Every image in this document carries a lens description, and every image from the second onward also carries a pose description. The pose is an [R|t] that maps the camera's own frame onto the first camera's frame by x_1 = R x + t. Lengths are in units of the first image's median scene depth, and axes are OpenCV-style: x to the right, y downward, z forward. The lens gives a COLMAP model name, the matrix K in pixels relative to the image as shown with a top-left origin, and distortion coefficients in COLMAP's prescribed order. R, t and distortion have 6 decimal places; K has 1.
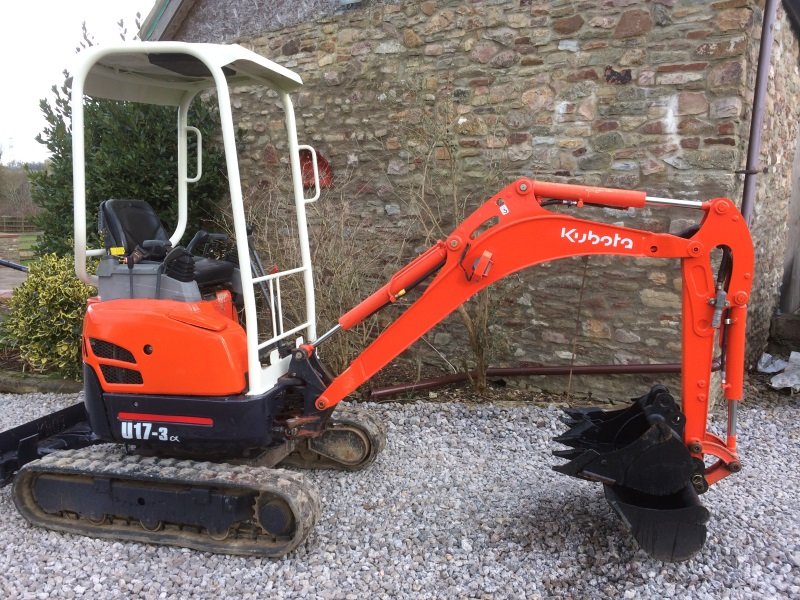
lens RADIAL K [[669.2, 0, 373.9], [0, 669.2, 316.5], [0, 0, 1]] dist [-0.016333, -0.020196]
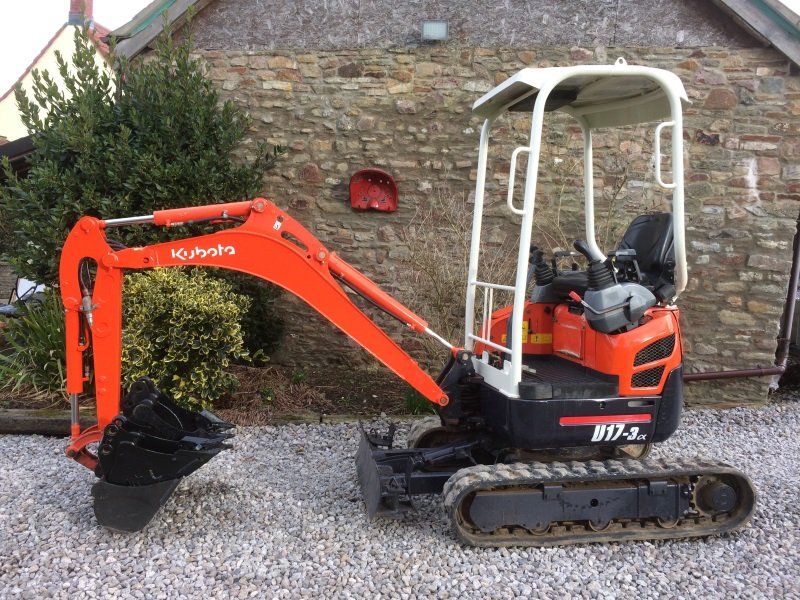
lens RADIAL K [[667.5, 0, 398.5], [0, 667.5, 304.8], [0, 0, 1]] dist [0.045340, -0.090175]
pose [[0.908738, 0.019501, 0.416911, -0.602894], [0.014573, 0.996816, -0.078390, 0.034556], [-0.417112, 0.077312, 0.905561, 0.113124]]
